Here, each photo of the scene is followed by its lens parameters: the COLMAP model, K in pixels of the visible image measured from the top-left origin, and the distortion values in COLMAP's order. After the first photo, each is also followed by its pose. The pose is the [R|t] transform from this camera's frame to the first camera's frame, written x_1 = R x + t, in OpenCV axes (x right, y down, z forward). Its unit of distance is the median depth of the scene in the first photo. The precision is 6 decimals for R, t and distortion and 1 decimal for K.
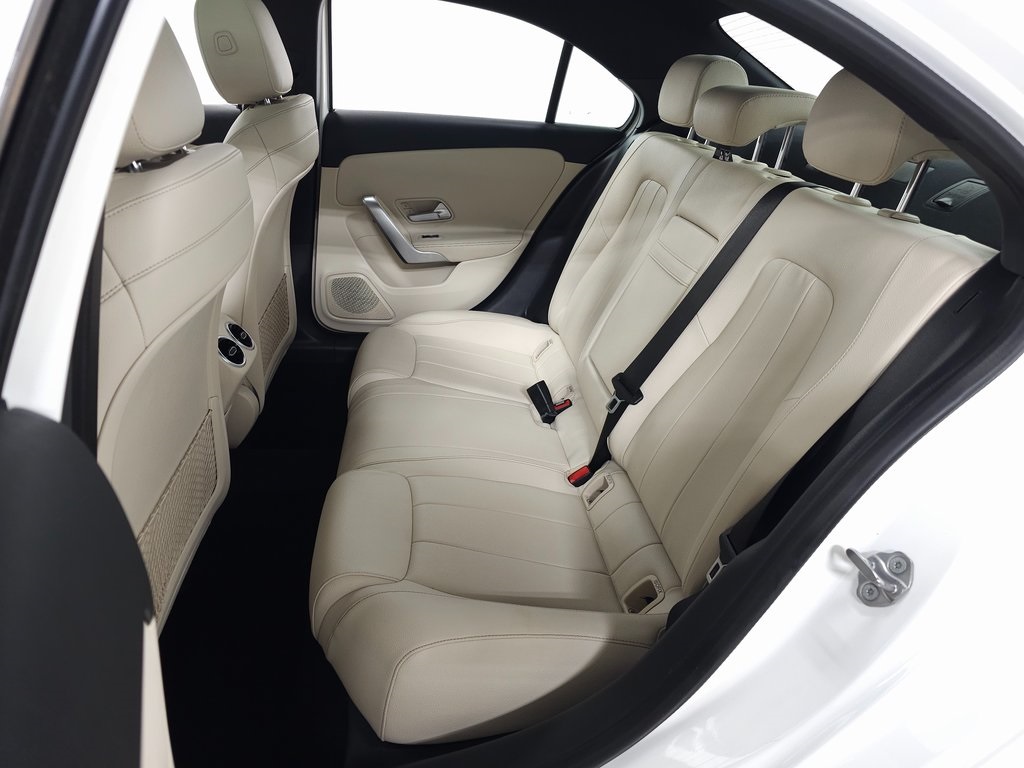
lens RADIAL K [[692.7, 0, 512.0], [0, 692.7, 384.0], [0, 0, 1]] dist [0.000926, -0.002059]
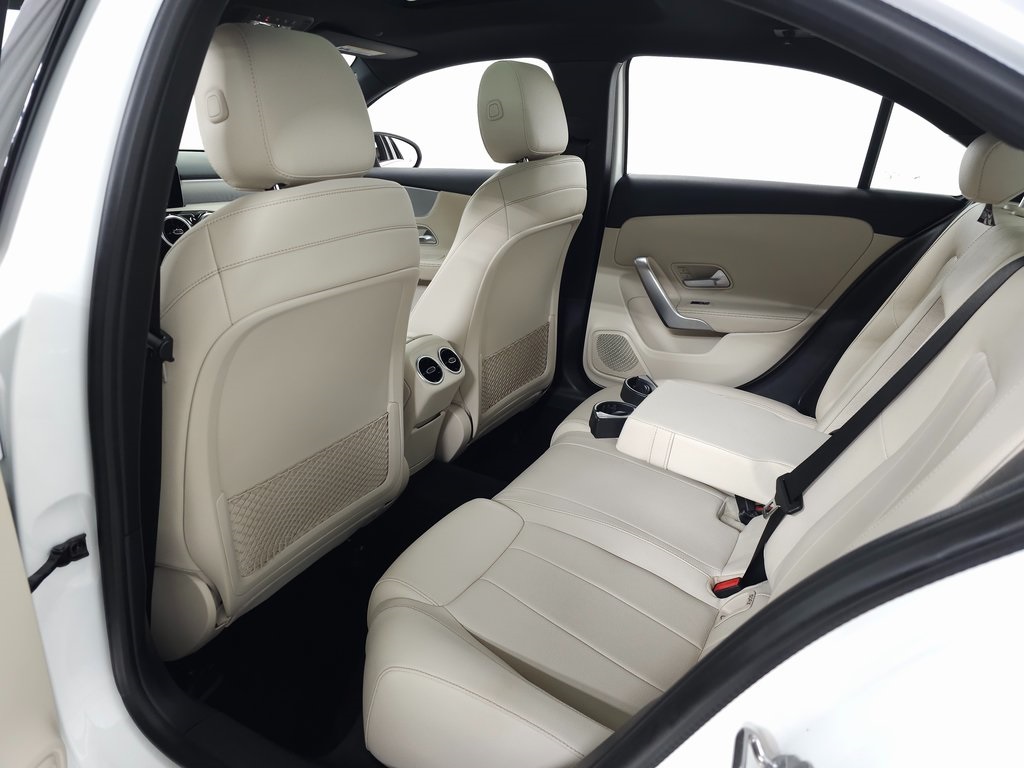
lens RADIAL K [[681.3, 0, 512.0], [0, 681.3, 384.0], [0, 0, 1]] dist [0.078700, -0.199538]
pose [[0.797835, 0.164780, -0.579920, 0.239477], [-0.232850, 0.971503, -0.044302, -0.004430], [0.556094, 0.170380, 0.813468, 0.114888]]
